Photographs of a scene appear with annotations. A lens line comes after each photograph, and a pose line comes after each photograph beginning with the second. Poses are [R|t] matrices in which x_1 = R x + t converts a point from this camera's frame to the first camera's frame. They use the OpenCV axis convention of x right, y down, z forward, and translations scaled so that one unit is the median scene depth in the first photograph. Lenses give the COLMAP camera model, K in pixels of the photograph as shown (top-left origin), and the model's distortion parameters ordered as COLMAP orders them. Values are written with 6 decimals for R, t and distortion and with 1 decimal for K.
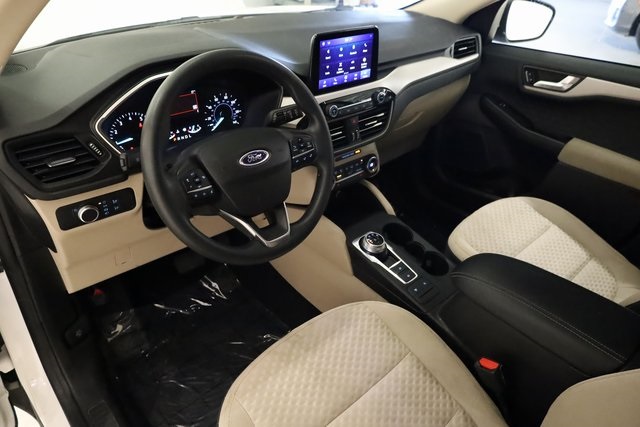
lens RADIAL K [[441.8, 0, 320.0], [0, 441.8, 213.5], [0, 0, 1]] dist [-0.004638, -0.003048]
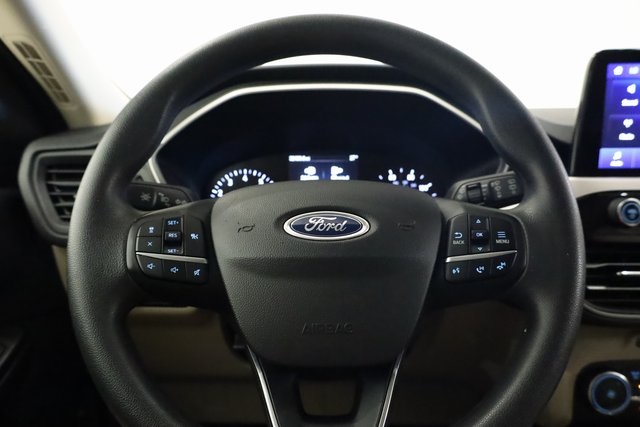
lens RADIAL K [[441.8, 0, 320.0], [0, 441.8, 213.5], [0, 0, 1]] dist [-0.004638, -0.003048]
pose [[0.748884, 0.074133, -0.658541, 0.086120], [-0.331271, 0.902535, -0.275117, -0.018510], [0.573961, 0.424186, 0.700453, 0.545496]]
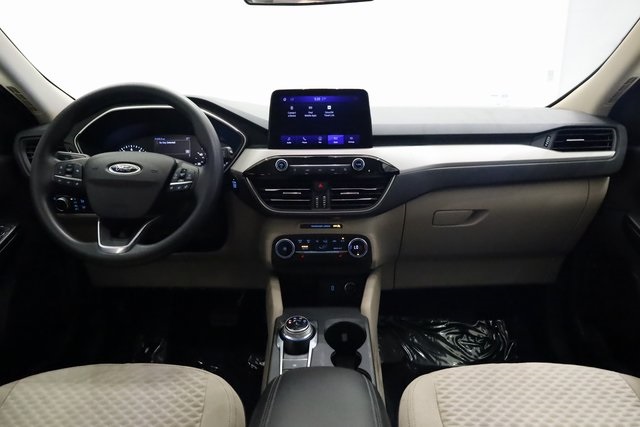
lens RADIAL K [[450.6, 0, 320.0], [0, 450.6, 213.5], [0, 0, 1]] dist [0.023641, 0.001098]
pose [[0.727166, 0.111002, -0.677427, 0.765371], [-0.341285, 0.914696, -0.216463, 0.045180], [0.595612, 0.388601, 0.703019, 0.416985]]
